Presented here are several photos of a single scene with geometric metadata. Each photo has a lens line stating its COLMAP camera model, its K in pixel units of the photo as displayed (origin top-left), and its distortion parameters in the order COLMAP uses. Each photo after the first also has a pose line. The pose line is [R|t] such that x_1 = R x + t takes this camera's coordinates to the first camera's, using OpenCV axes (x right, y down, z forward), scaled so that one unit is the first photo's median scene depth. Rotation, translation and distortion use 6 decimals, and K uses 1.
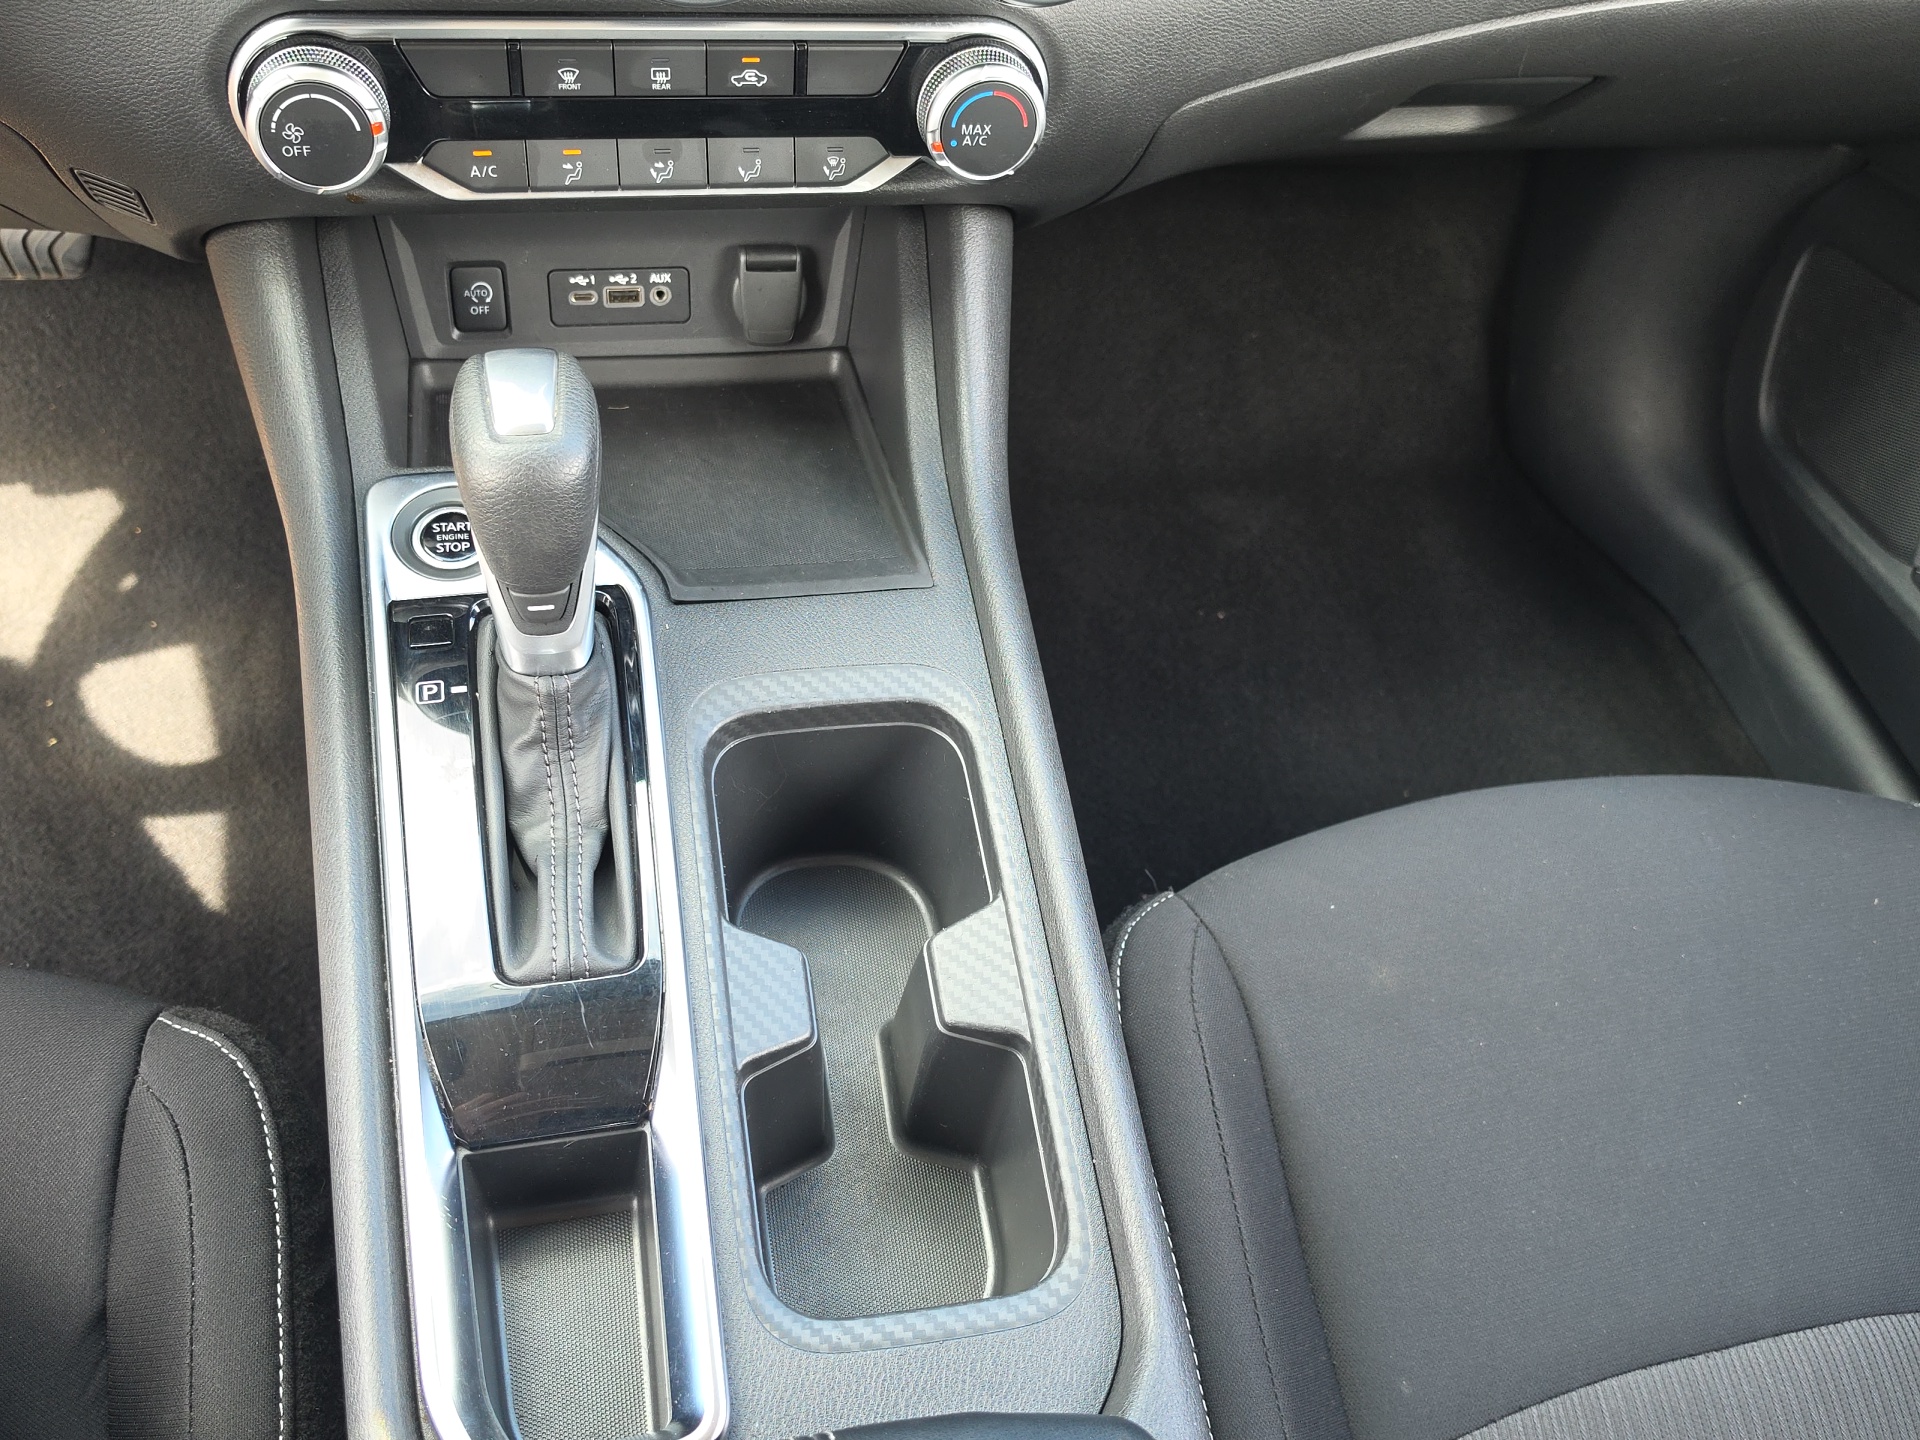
lens RADIAL K [[1552.4, 0, 1066.0], [0, 1552.4, 722.7], [0, 0, 1]] dist [-0.014017, 0.008943]
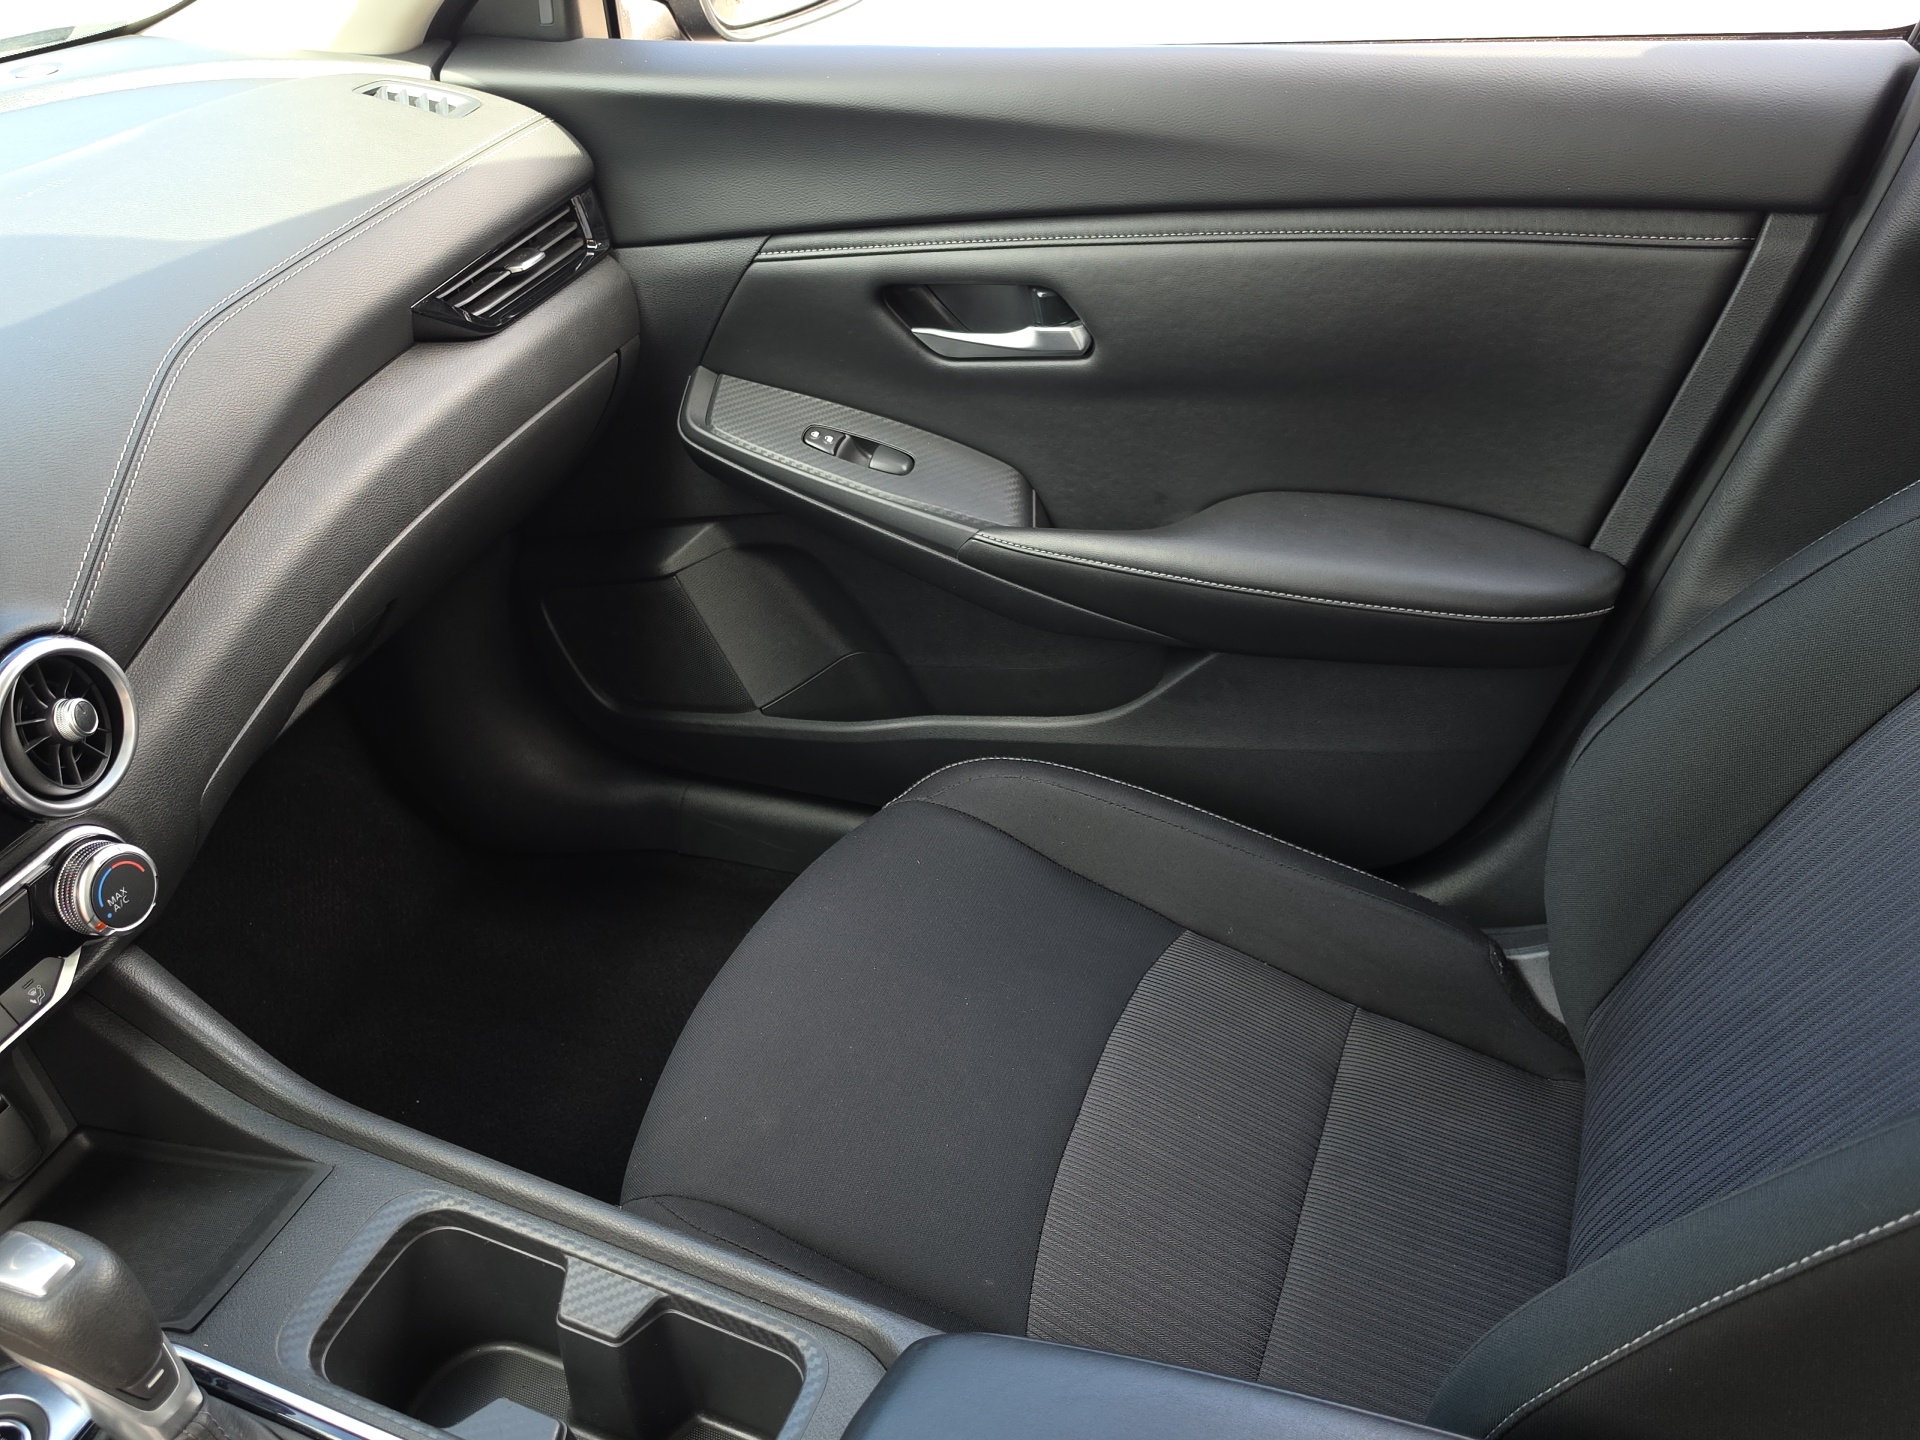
lens RADIAL K [[1552.4, 0, 1066.0], [0, 1552.4, 722.7], [0, 0, 1]] dist [-0.014017, 0.008943]
pose [[0.493114, -0.612362, 0.617941, -0.340010], [0.735706, 0.672624, 0.079461, 0.008381], [-0.464301, 0.415439, 0.782199, -0.419975]]
